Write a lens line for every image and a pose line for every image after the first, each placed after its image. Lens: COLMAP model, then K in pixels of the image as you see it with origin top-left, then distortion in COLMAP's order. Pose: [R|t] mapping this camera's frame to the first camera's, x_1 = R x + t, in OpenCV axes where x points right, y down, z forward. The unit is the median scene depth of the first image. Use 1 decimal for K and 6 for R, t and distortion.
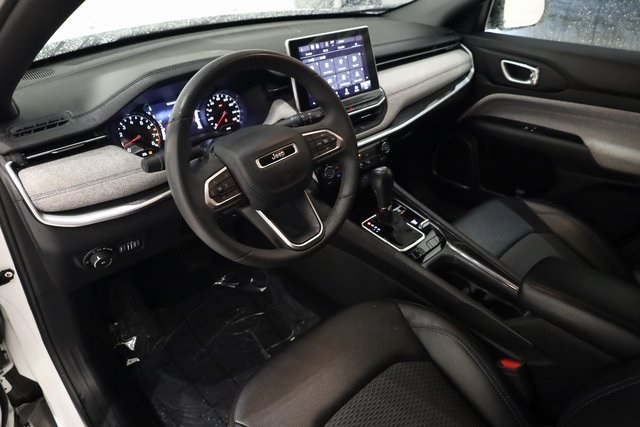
lens RADIAL K [[444.6, 0, 320.0], [0, 444.6, 213.5], [0, 0, 1]] dist [-0.002621, -0.000600]
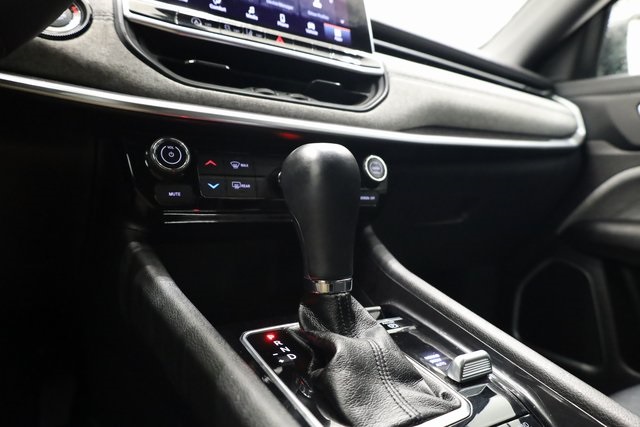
lens RADIAL K [[444.6, 0, 320.0], [0, 444.6, 213.5], [0, 0, 1]] dist [-0.002621, -0.000600]
pose [[0.979329, 0.081751, -0.185018, 0.193025], [-0.157702, 0.881387, -0.445294, 0.076471], [0.126669, 0.465267, 0.876060, 0.727718]]
